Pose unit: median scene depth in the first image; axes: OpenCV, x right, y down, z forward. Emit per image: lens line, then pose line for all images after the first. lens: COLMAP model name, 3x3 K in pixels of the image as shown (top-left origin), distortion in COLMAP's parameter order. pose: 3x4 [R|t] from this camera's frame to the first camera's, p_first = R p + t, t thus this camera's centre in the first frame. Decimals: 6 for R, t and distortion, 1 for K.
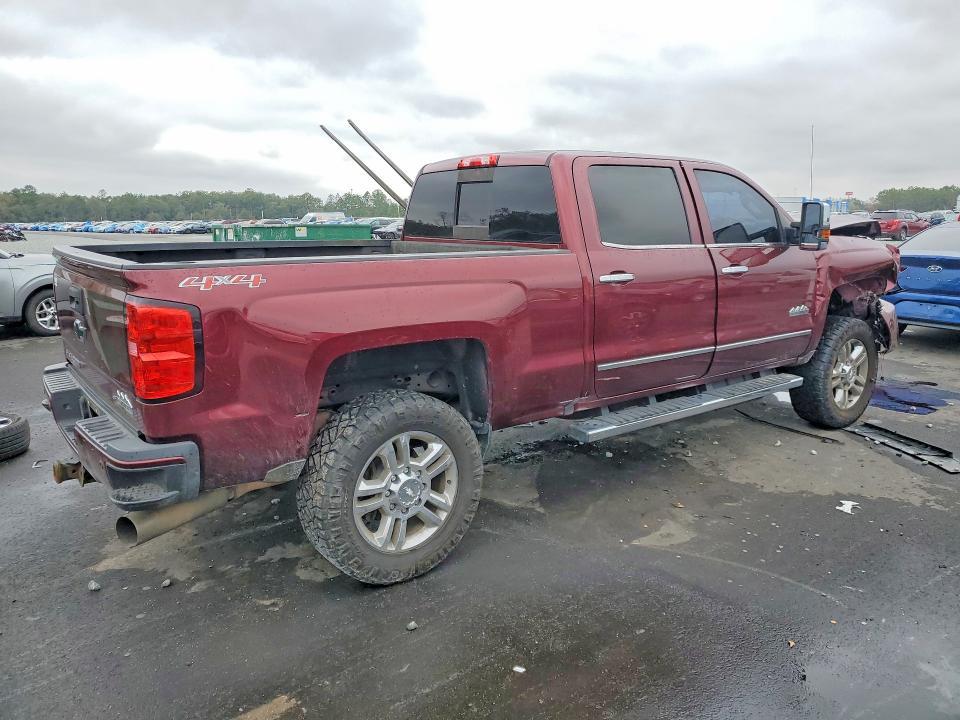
lens RADIAL K [[736.7, 0, 480.0], [0, 736.7, 360.0], [0, 0, 1]] dist [0.011505, 0.004422]
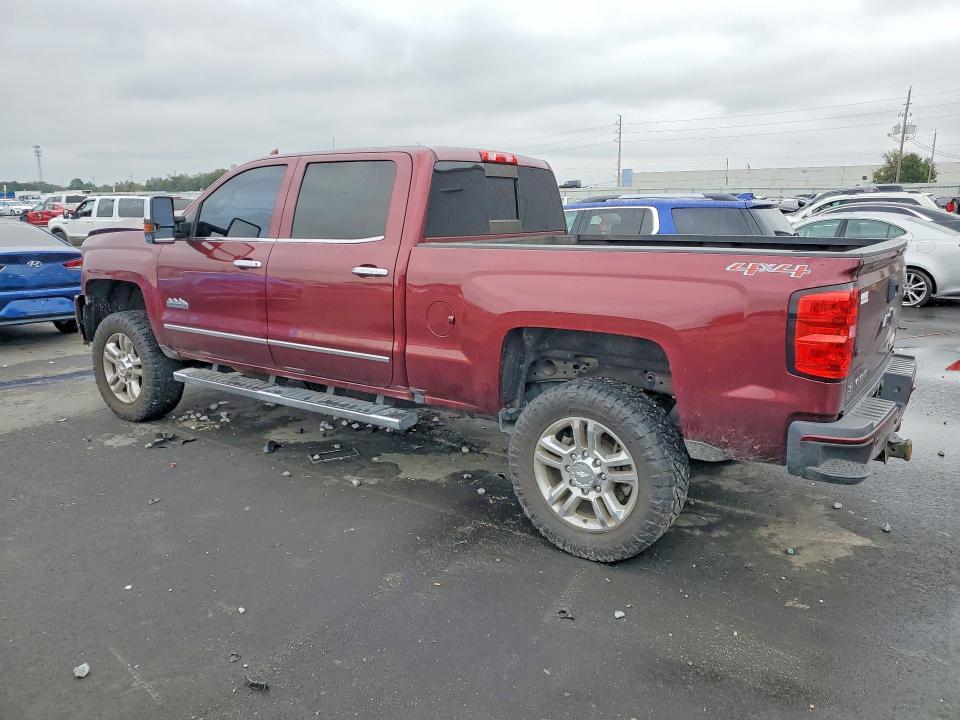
lens RADIAL K [[750.8, 0, 480.0], [0, 750.8, 360.0], [0, 0, 1]] dist [0.007696, 0.007657]
pose [[-0.323525, -0.185530, 0.927852, -1.037707], [0.182977, 0.949813, 0.253722, -0.275908], [-0.928359, 0.251862, -0.273341, 1.405718]]
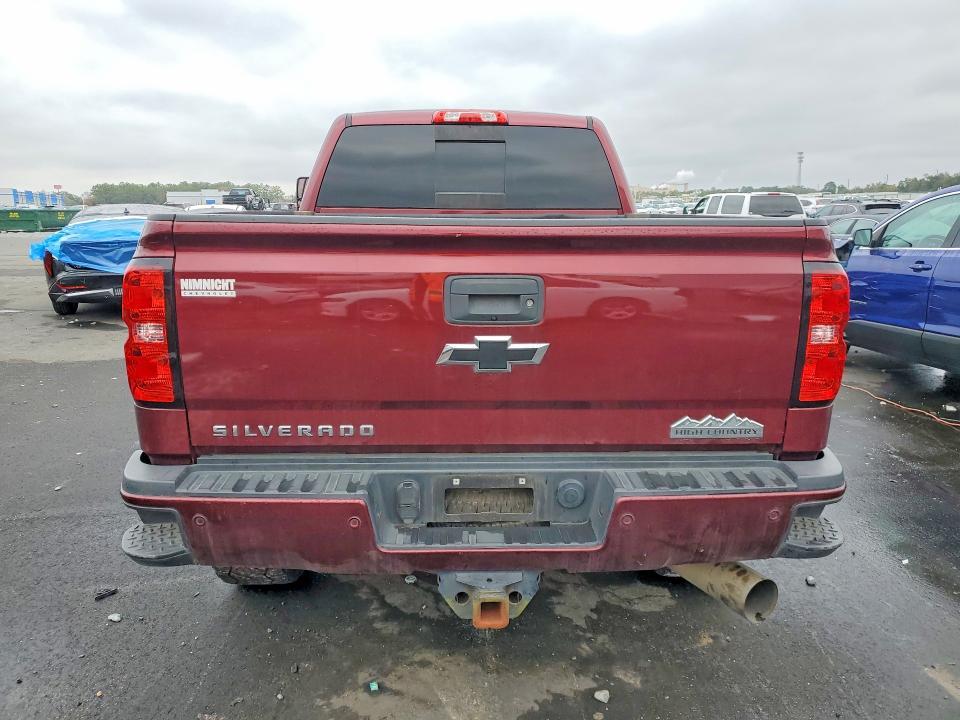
lens RADIAL K [[750.8, 0, 480.0], [0, 750.8, 360.0], [0, 0, 1]] dist [0.007696, 0.007657]
pose [[0.570012, -0.156703, 0.806555, -0.765791], [0.154281, 0.984597, 0.082260, -0.060222], [-0.807022, 0.077547, 0.585408, 0.504636]]
